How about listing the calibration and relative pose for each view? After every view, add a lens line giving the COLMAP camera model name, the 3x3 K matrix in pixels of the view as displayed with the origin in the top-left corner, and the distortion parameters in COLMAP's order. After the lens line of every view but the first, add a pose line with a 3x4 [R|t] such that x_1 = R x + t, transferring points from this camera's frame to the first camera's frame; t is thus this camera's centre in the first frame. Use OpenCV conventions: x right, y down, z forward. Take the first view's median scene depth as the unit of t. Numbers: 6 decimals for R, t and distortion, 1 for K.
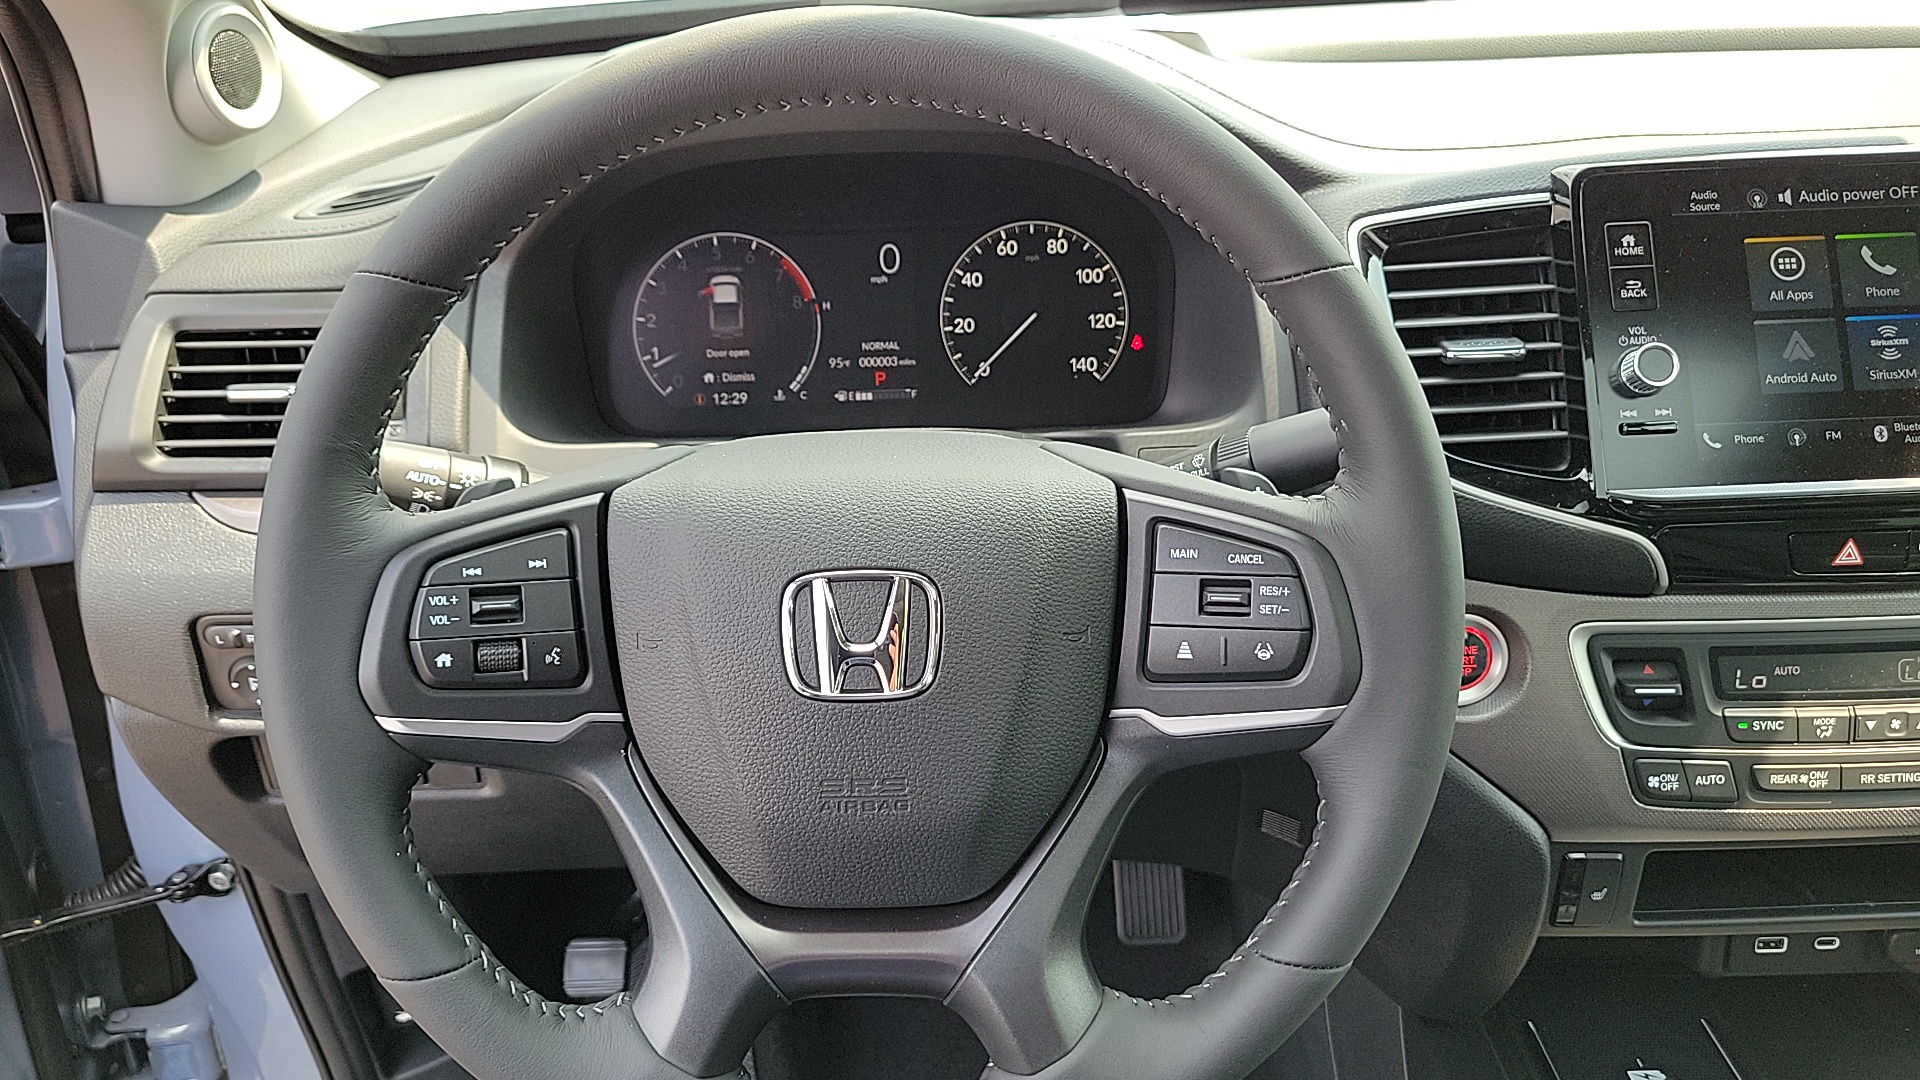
lens RADIAL K [[1487.1, 0, 948.7], [0, 1487.1, 541.4], [0, 0, 1]] dist [0.021532, -0.006144]
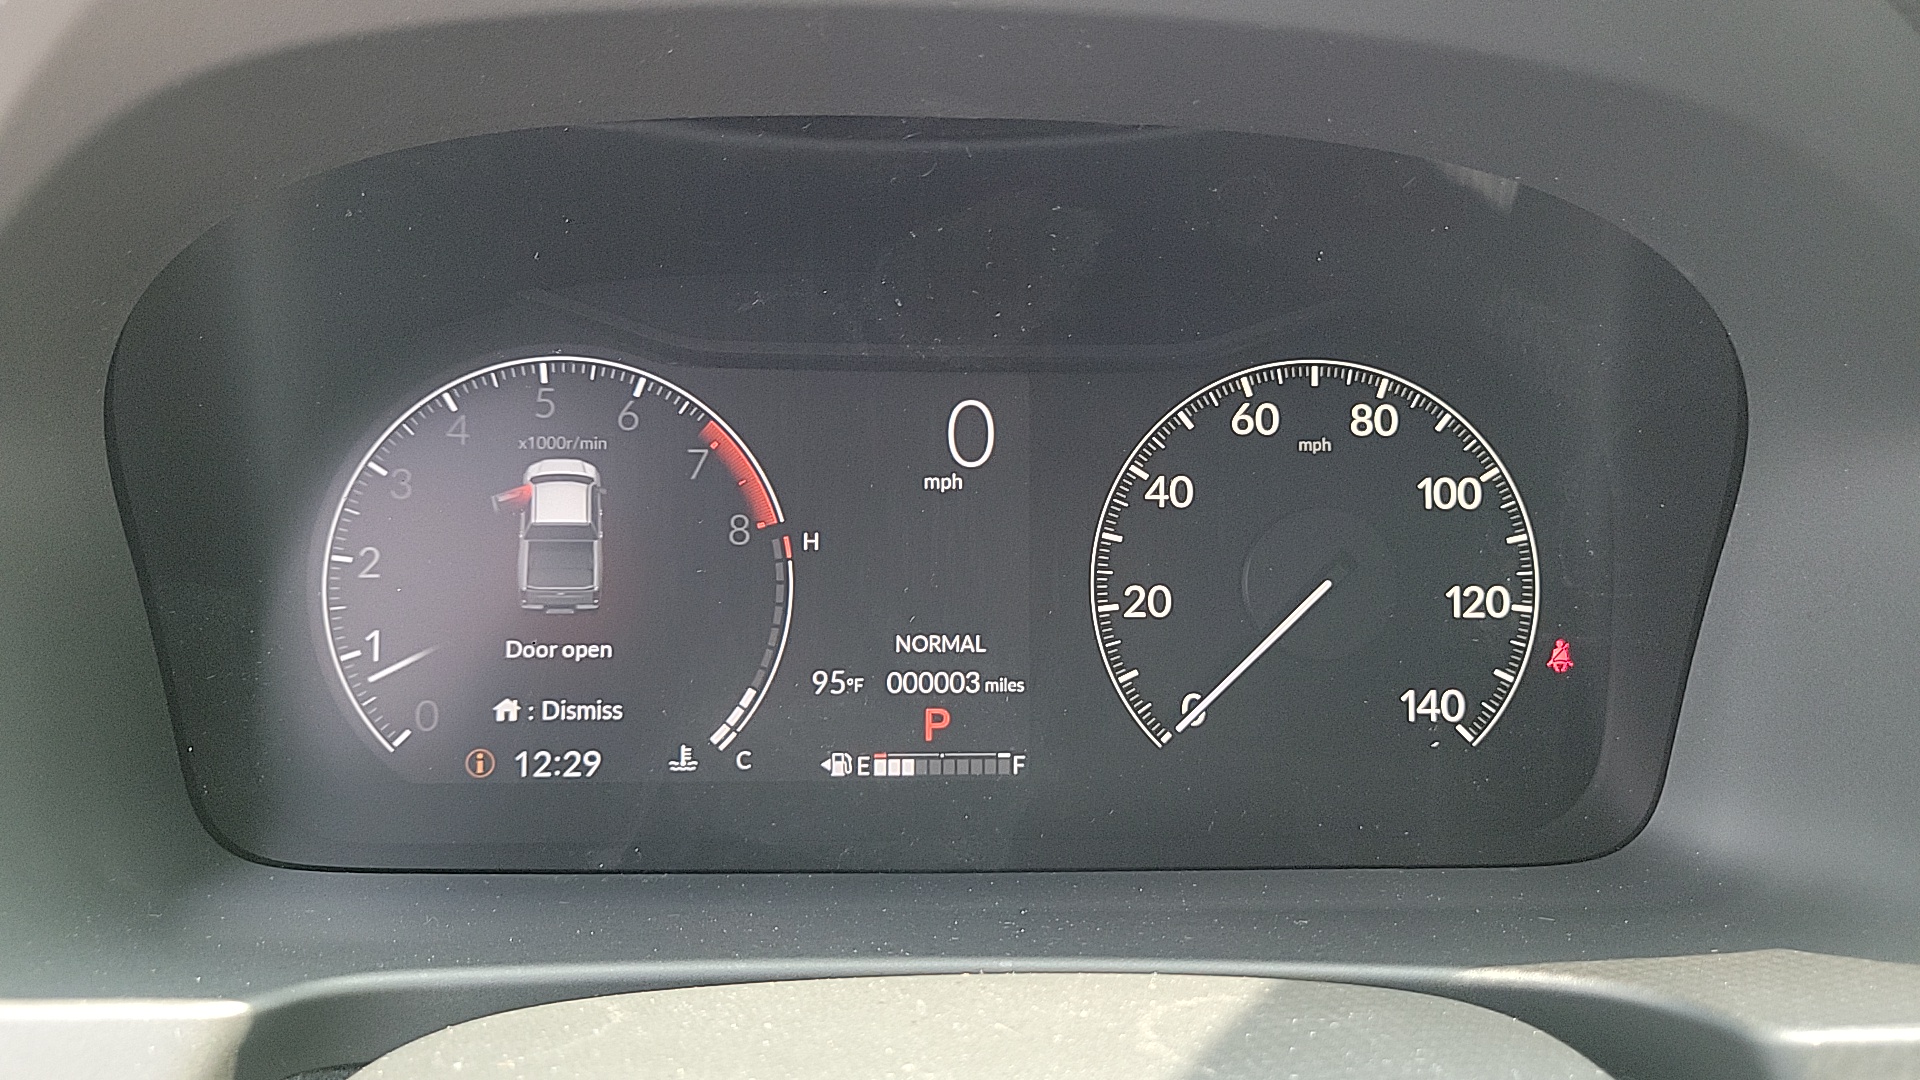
lens RADIAL K [[1541.1, 0, 959.2], [0, 1541.1, 509.1], [0, 0, 1]] dist [-0.002768, -0.003360]
pose [[0.998111, 0.037109, 0.048969, -0.077400], [-0.030460, 0.991026, -0.130155, -0.140164], [-0.053359, 0.128417, 0.990284, 0.716273]]
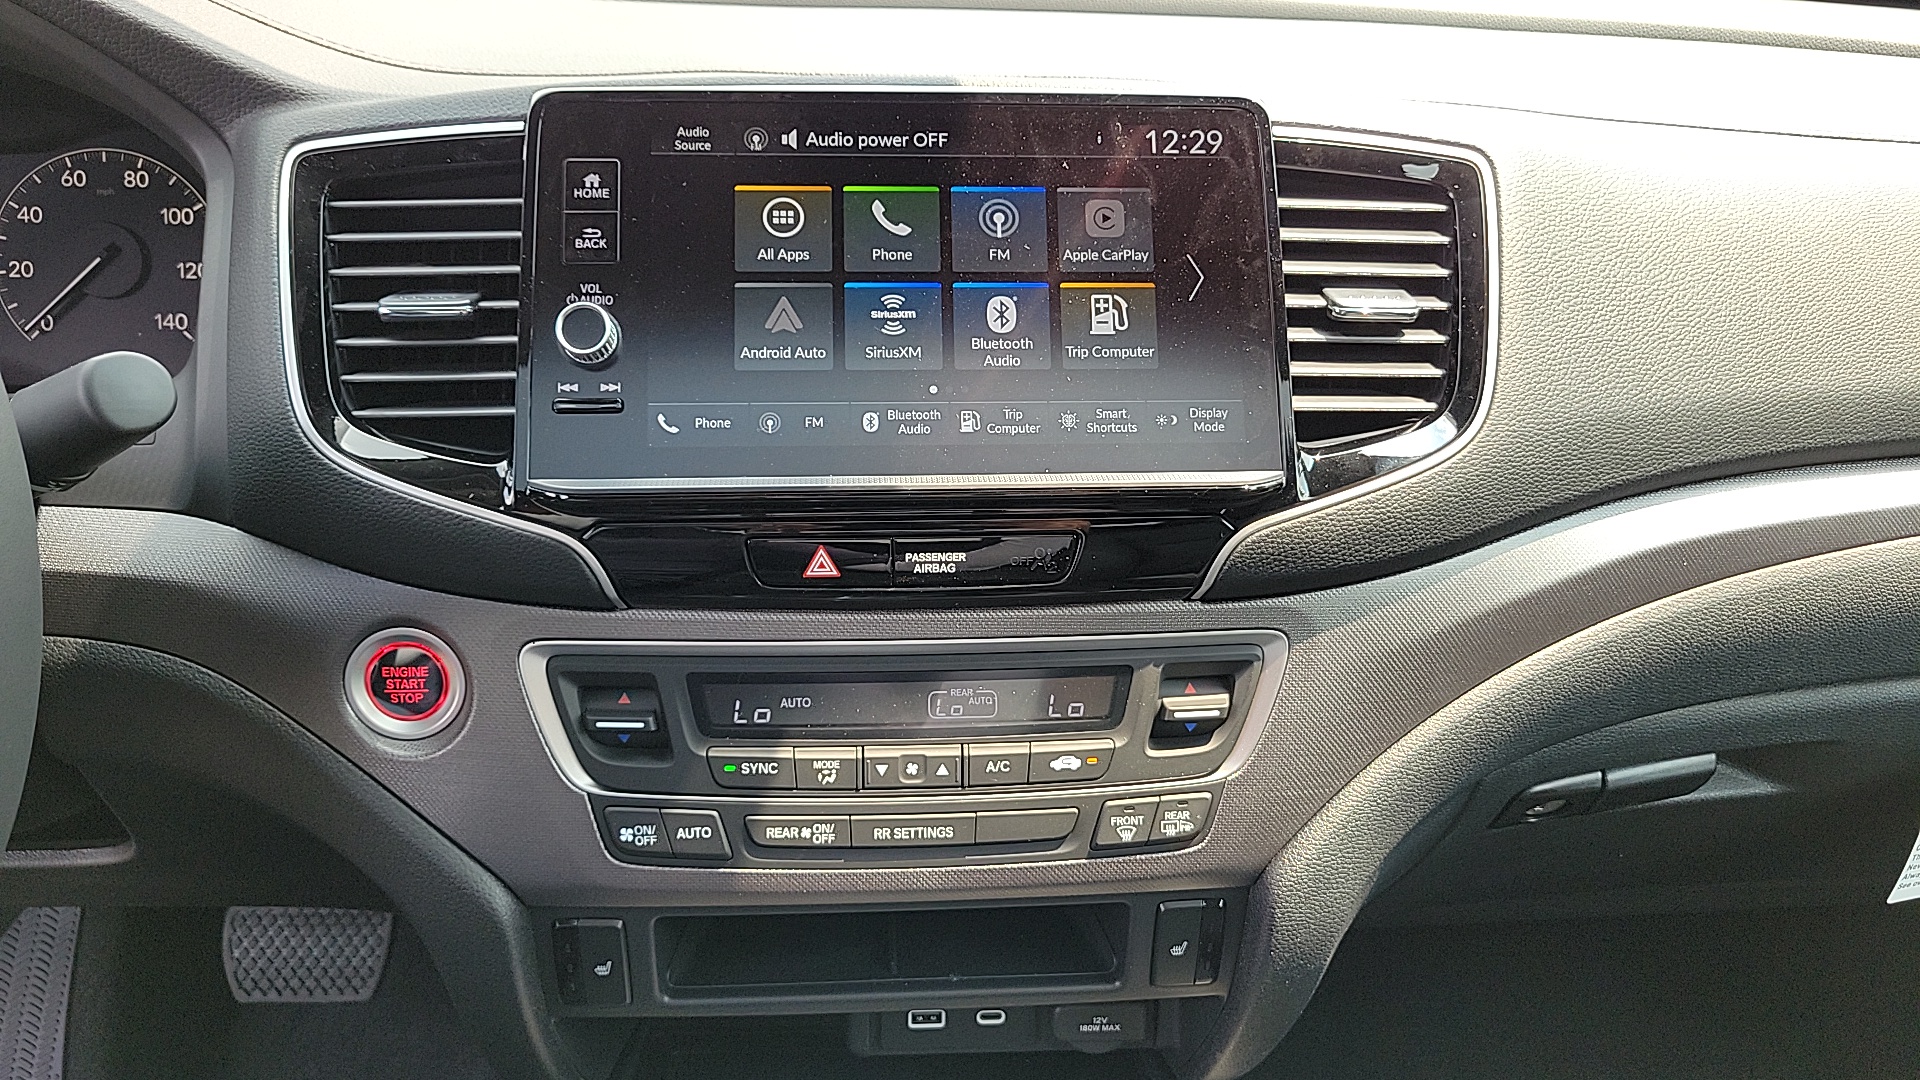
lens RADIAL K [[1501.2, 0, 979.6], [0, 1501.2, 524.8], [0, 0, 1]] dist [0.018045, -0.003993]
pose [[0.997545, 0.027399, 0.064450, 0.610480], [-0.026183, 0.999464, -0.019645, 0.000493], [-0.064954, 0.017909, 0.997728, 0.153139]]
